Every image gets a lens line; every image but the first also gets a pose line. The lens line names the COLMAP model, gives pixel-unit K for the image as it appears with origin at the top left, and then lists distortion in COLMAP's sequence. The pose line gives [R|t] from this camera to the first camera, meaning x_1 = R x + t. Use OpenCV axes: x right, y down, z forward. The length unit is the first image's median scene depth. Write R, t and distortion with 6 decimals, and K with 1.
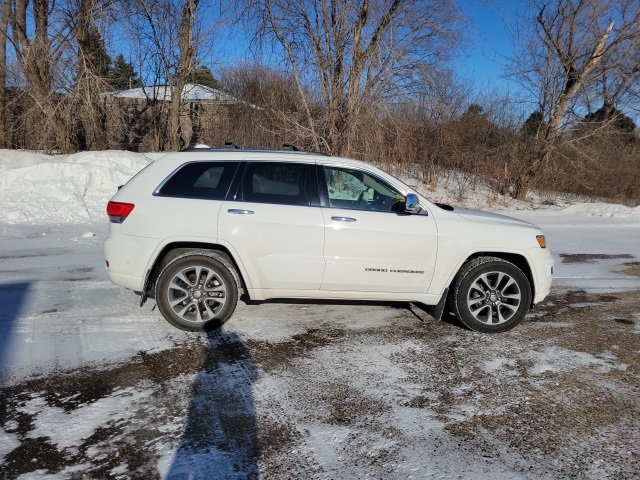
lens RADIAL K [[480.1, 0, 324.4], [0, 480.1, 239.0], [0, 0, 1]] dist [0.066664, -0.054172]
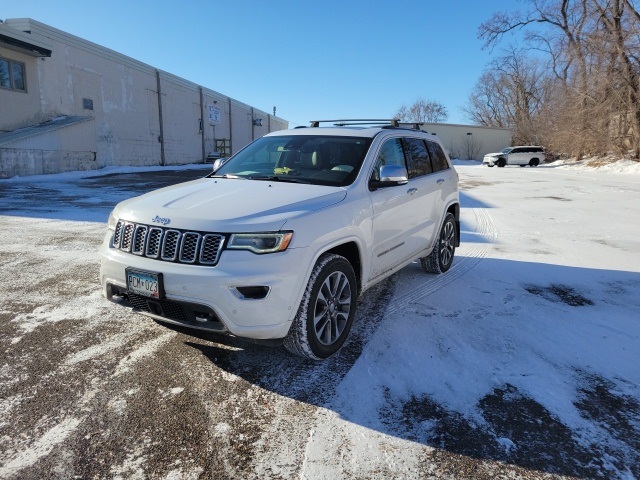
lens RADIAL K [[480.7, 0, 322.8], [0, 480.7, 240.5], [0, 0, 1]] dist [0.059453, -0.039008]
pose [[-0.581722, 0.102753, -0.806871, 0.946620], [-0.153812, 0.960194, 0.233171, -0.206675], [0.798712, 0.259747, -0.542762, 1.822172]]
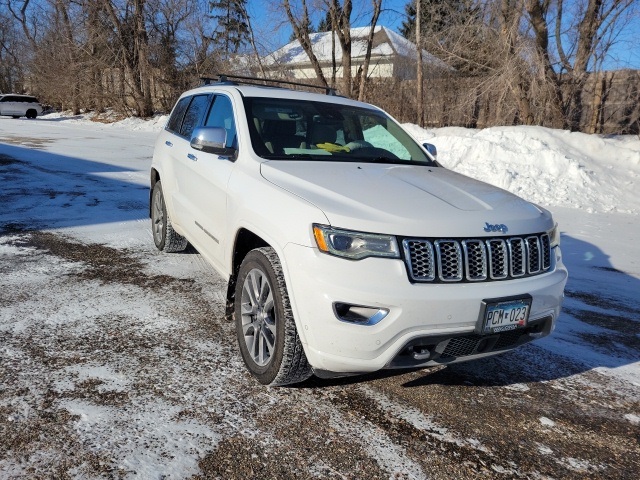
lens RADIAL K [[480.7, 0, 322.8], [0, 480.7, 240.5], [0, 0, 1]] dist [0.059453, -0.039008]
pose [[0.396495, 0.199680, -0.896058, 0.913173], [-0.190711, 0.972681, 0.132368, -0.056557], [0.898010, 0.118405, 0.423744, 0.861707]]
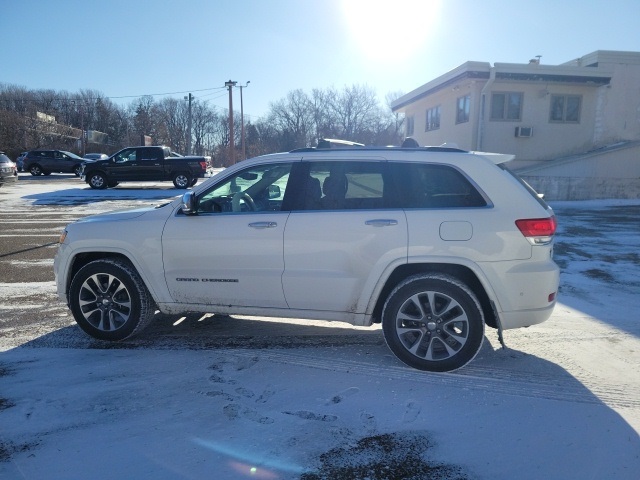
lens RADIAL K [[481.4, 0, 325.2], [0, 481.4, 220.0], [0, 0, 1]] dist [0.061472, -0.044657]
pose [[-0.941042, -0.074589, 0.329964, -0.388438], [0.010539, 0.968452, 0.248975, -0.322026], [-0.338125, 0.237774, -0.910569, 2.141528]]
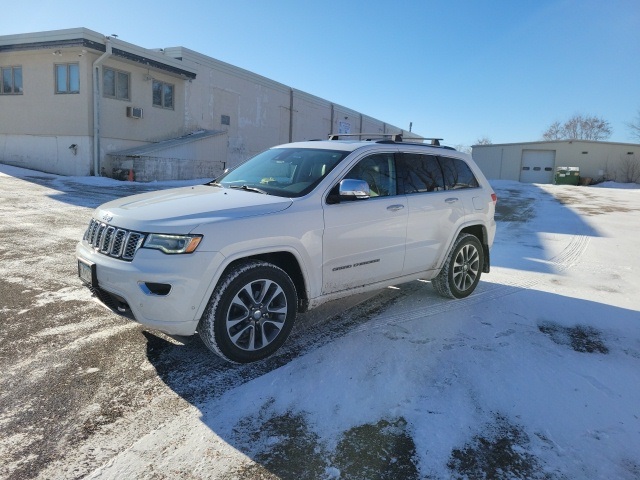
lens RADIAL K [[480.5, 0, 322.6], [0, 480.5, 230.3], [0, 0, 1]] dist [0.062629, -0.048494]
pose [[-0.790711, 0.013233, -0.612047, 0.724806], [-0.162358, 0.959433, 0.230497, -0.257047], [0.590268, 0.281627, -0.756485, 2.063258]]
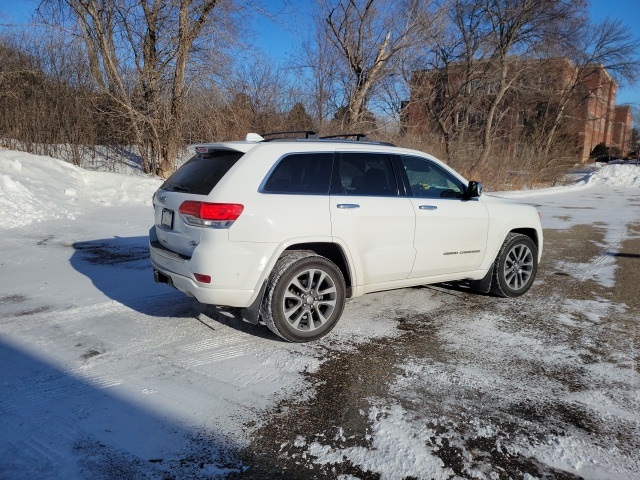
lens RADIAL K [[480.5, 0, 322.6], [0, 480.5, 230.3], [0, 0, 1]] dist [0.062629, -0.048494]
pose [[0.877875, -0.080747, 0.472033, -0.654875], [0.076016, 0.996681, 0.029122, -0.040282], [-0.472818, 0.010317, 0.881100, 0.190305]]
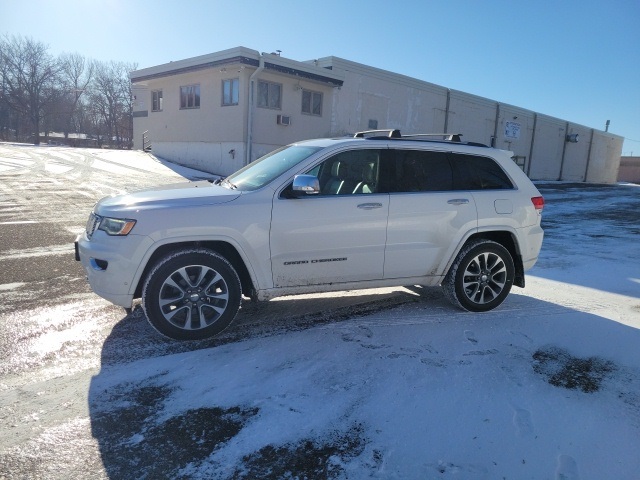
lens RADIAL K [[480.5, 0, 322.6], [0, 480.5, 230.3], [0, 0, 1]] dist [0.062629, -0.048494]
pose [[-0.956303, -0.039830, -0.289652, 0.365531], [-0.122745, 0.953840, 0.274087, -0.301473], [0.265364, 0.297663, -0.917049, 2.251957]]
